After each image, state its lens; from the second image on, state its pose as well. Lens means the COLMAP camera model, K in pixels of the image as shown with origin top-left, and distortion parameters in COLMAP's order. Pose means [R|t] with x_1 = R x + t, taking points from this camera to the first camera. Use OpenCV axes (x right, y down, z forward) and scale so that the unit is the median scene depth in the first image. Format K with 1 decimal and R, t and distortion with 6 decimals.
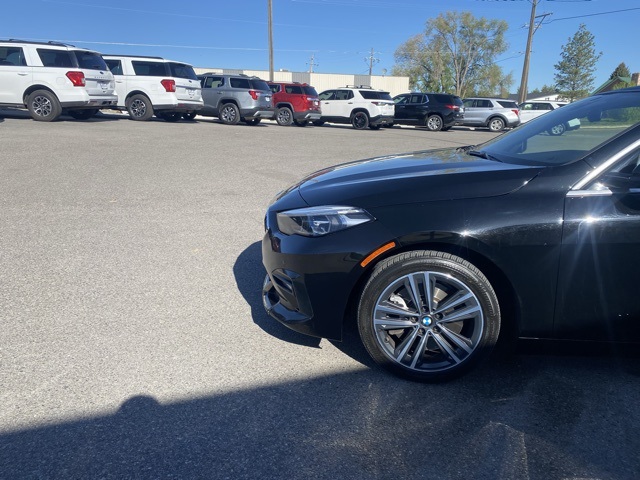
lens RADIAL K [[484.9, 0, 312.1], [0, 484.9, 240.8], [0, 0, 1]] dist [0.018515, -0.040717]
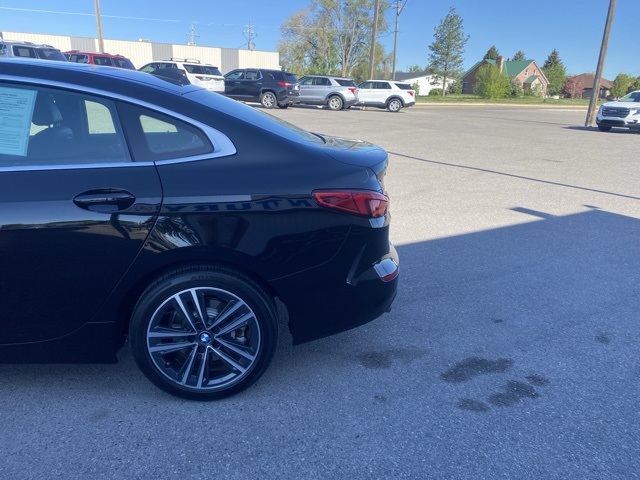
lens RADIAL K [[488.7, 0, 320.0], [0, 488.7, 240.0], [0, 0, 1]] dist [0.024551, -0.041376]
pose [[0.977711, -0.041518, 0.205810, 0.147267], [0.032698, 0.998403, 0.046077, -0.001020], [-0.207394, -0.038320, 0.977507, -0.006636]]
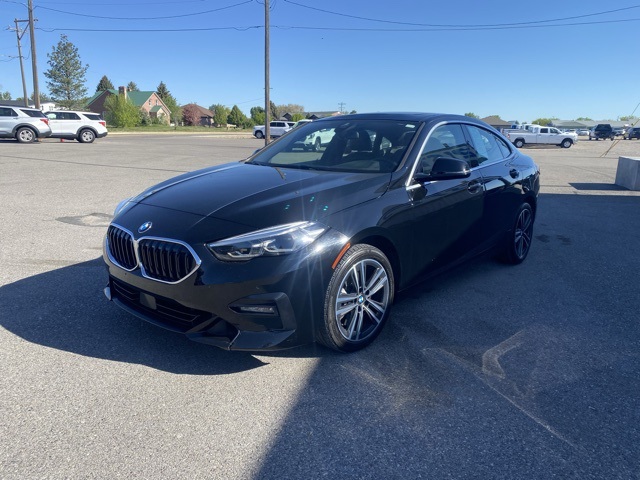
lens RADIAL K [[484.4, 0, 320.0], [0, 484.4, 240.0], [0, 0, 1]] dist [0.010694, -0.001812]
pose [[0.579614, -0.185175, 0.793573, -0.078008], [0.199628, 0.976431, 0.082038, -0.010961], [-0.790061, 0.110869, 0.602920, 0.029606]]
